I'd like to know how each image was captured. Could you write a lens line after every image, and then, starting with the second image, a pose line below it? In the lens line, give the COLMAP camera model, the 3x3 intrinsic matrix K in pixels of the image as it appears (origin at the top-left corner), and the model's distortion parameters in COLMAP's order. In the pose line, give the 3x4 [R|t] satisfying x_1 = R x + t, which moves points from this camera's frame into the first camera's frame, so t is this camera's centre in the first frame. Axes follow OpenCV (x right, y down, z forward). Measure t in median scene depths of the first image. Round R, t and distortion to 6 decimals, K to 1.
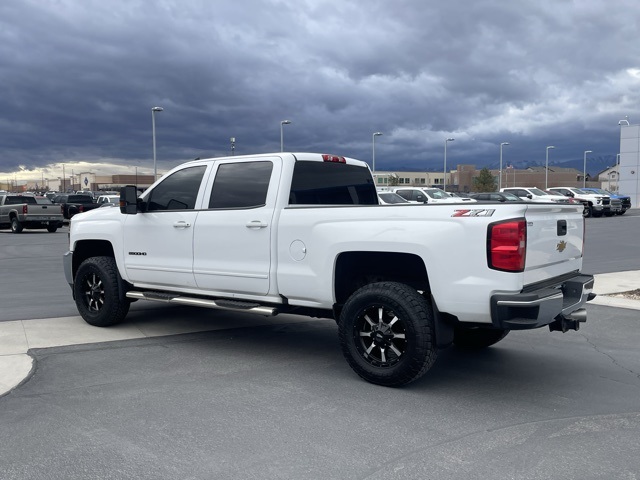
lens RADIAL K [[595.0, 0, 311.2], [0, 595.0, 238.9], [0, 0, 1]] dist [0.100678, -0.135171]
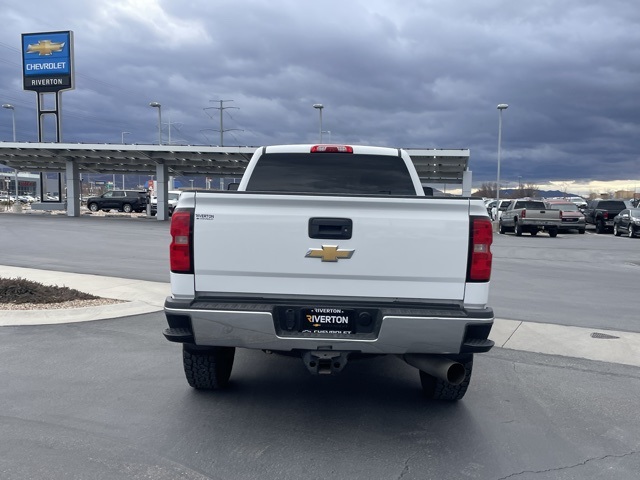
lens RADIAL K [[601.4, 0, 311.4], [0, 601.4, 249.5], [0, 0, 1]] dist [0.115760, -0.151128]
pose [[0.577888, 0.070609, -0.813056, 0.860175], [-0.067464, 0.996974, 0.038630, -0.017108], [0.813323, 0.032528, 0.580903, 0.498641]]
